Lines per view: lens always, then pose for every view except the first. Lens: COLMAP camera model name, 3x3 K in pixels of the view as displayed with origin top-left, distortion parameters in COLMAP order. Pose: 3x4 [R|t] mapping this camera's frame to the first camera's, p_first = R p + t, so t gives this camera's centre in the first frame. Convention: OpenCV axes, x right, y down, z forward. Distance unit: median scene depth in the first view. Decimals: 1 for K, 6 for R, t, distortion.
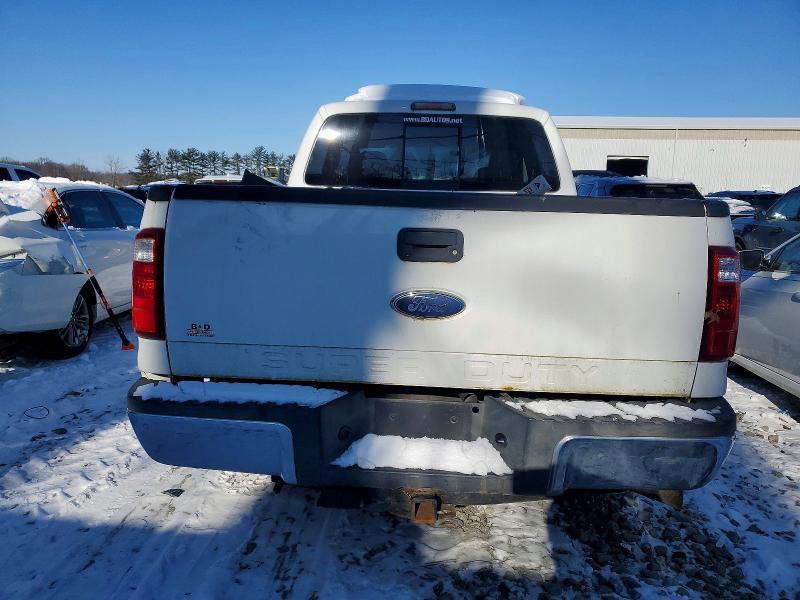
lens RADIAL K [[604.6, 0, 399.1], [0, 604.6, 300.9], [0, 0, 1]] dist [0.007298, 0.009027]
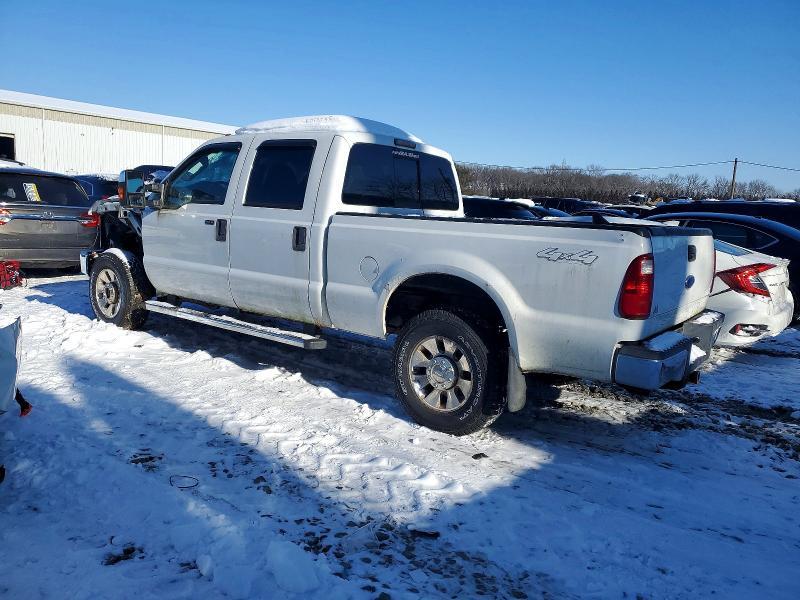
lens RADIAL K [[604.6, 0, 399.1], [0, 604.6, 300.9], [0, 0, 1]] dist [0.007298, 0.009027]
pose [[0.566294, -0.119649, 0.815473, -1.047234], [0.098472, 0.992142, 0.077188, -0.089017], [-0.818300, 0.036591, 0.573626, 0.281124]]
